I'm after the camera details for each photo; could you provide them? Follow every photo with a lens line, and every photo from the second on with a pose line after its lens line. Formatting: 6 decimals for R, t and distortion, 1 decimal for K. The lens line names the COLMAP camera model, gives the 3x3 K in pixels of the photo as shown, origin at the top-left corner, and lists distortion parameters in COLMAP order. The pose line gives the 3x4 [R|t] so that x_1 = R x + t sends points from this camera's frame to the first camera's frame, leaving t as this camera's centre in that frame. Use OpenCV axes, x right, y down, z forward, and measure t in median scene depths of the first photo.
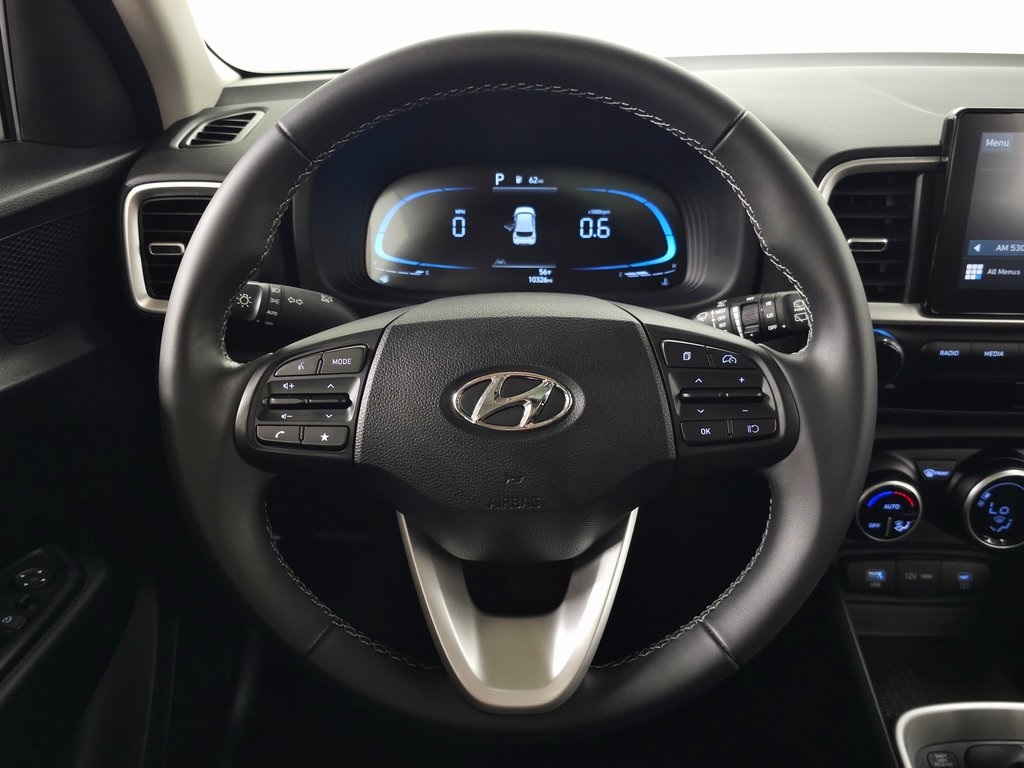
lens RADIAL K [[774.7, 0, 510.8], [0, 774.7, 383.0], [0, 0, 1]] dist [0.046162, -0.067037]
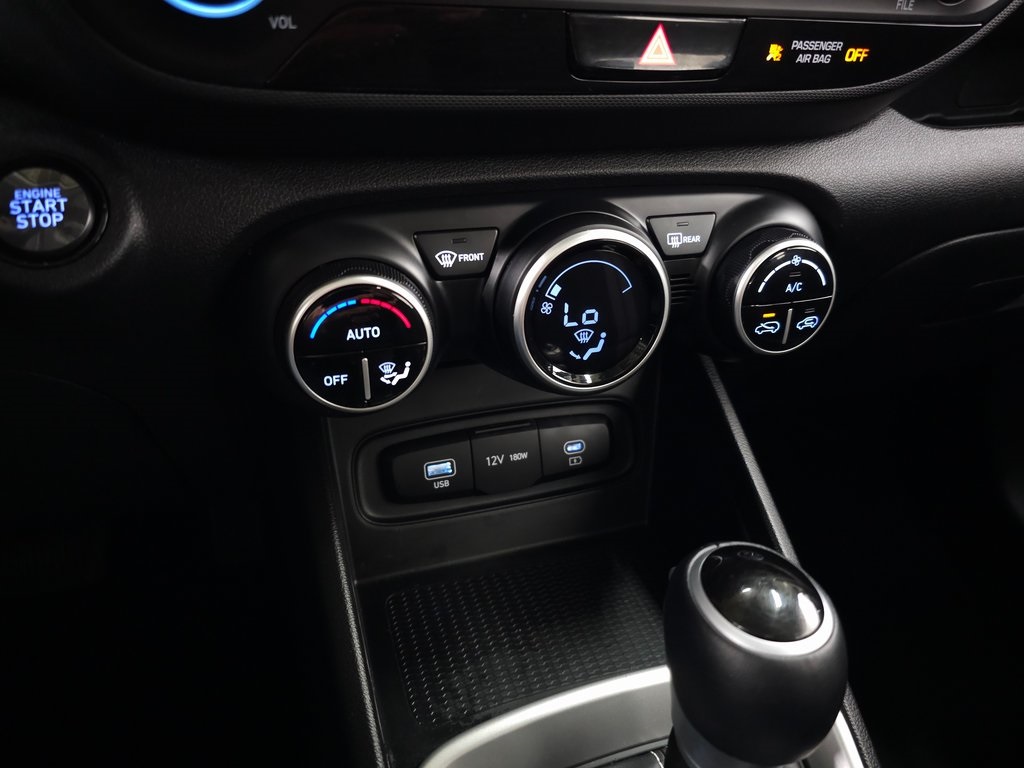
lens RADIAL K [[689.1, 0, 512.1], [0, 689.1, 369.8], [0, 0, 1]] dist [0.052243, -0.055178]
pose [[0.939857, -0.131451, 0.315262, 0.439896], [0.102757, 0.989037, 0.106048, 0.145726], [-0.325746, -0.067275, 0.943061, 0.590652]]
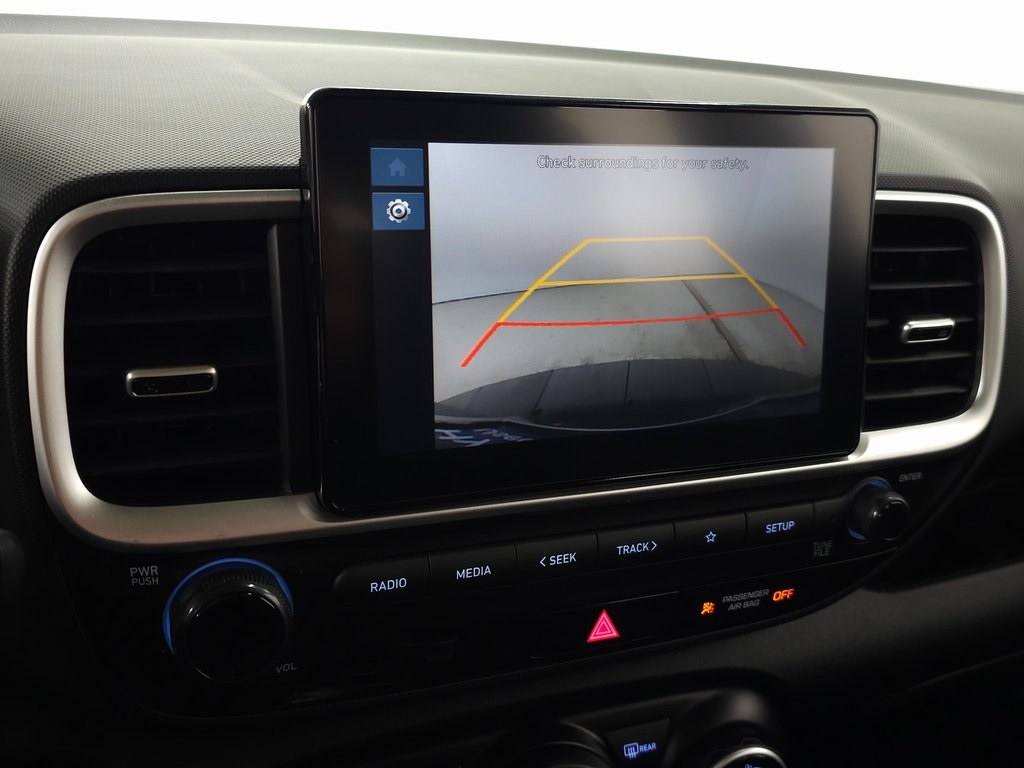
lens RADIAL K [[999.6, 0, 509.2], [0, 999.6, 382.5], [0, 0, 1]] dist [0.016065, 0.000000]
pose [[0.916385, -0.079946, 0.392233, 0.368781], [0.116325, 0.990753, -0.069837, -0.103178], [-0.383023, 0.109624, 0.917211, 0.359839]]
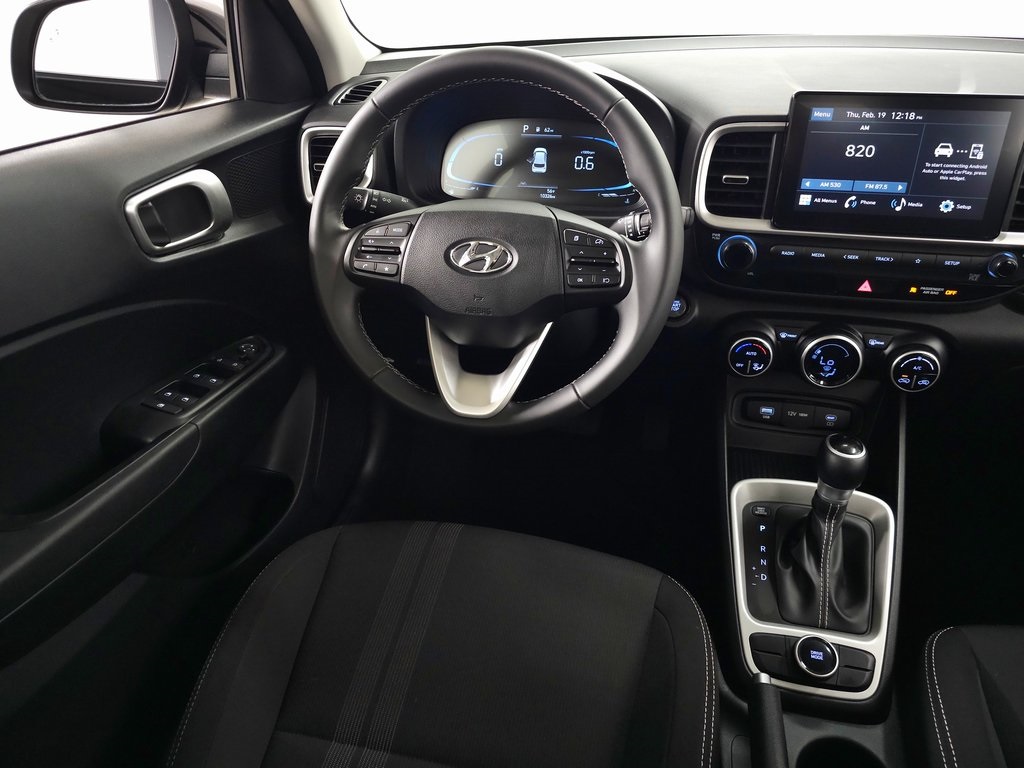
lens RADIAL K [[689.1, 0, 513.3], [0, 689.1, 379.9], [0, 0, 1]] dist [0.052243, -0.055178]
pose [[0.979617, 0.089500, -0.179835, 0.276070], [-0.068574, 0.990476, 0.119397, 0.077910], [0.188808, -0.104632, 0.976424, -0.446648]]
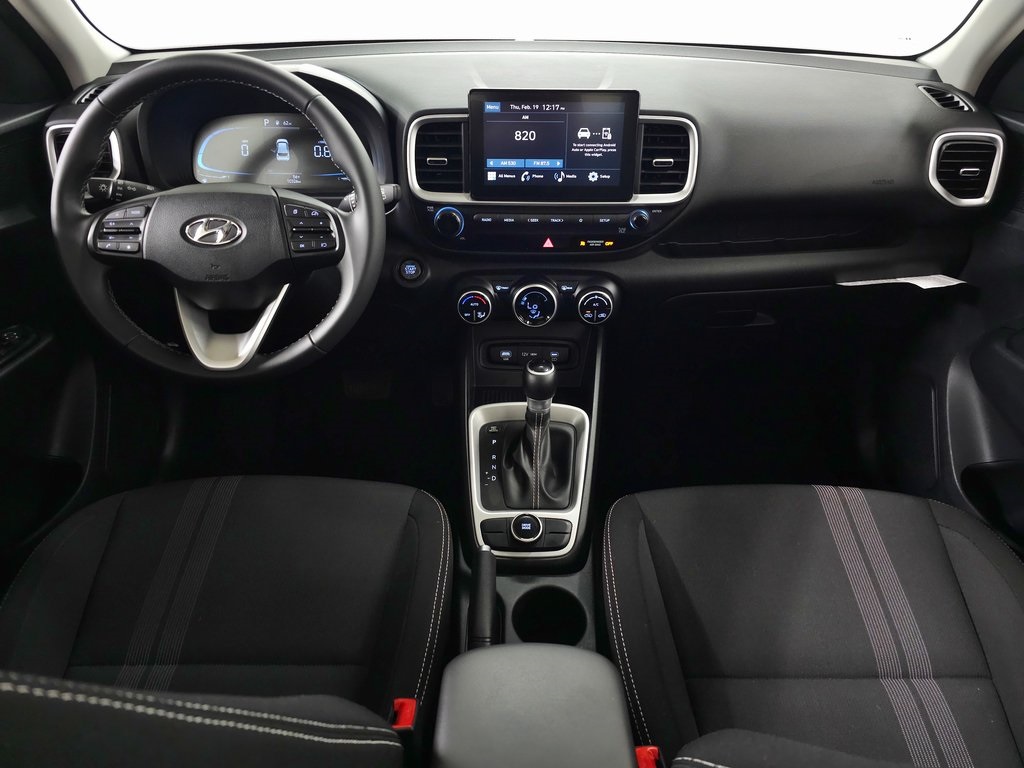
lens RADIAL K [[689.1, 0, 518.8], [0, 689.1, 387.2], [0, 0, 1]] dist [0.052243, -0.055178]
pose [[0.999526, -0.008071, 0.029702, 0.545504], [0.004302, 0.992171, 0.124816, 0.149842], [-0.030477, -0.124629, 0.991735, -0.708374]]
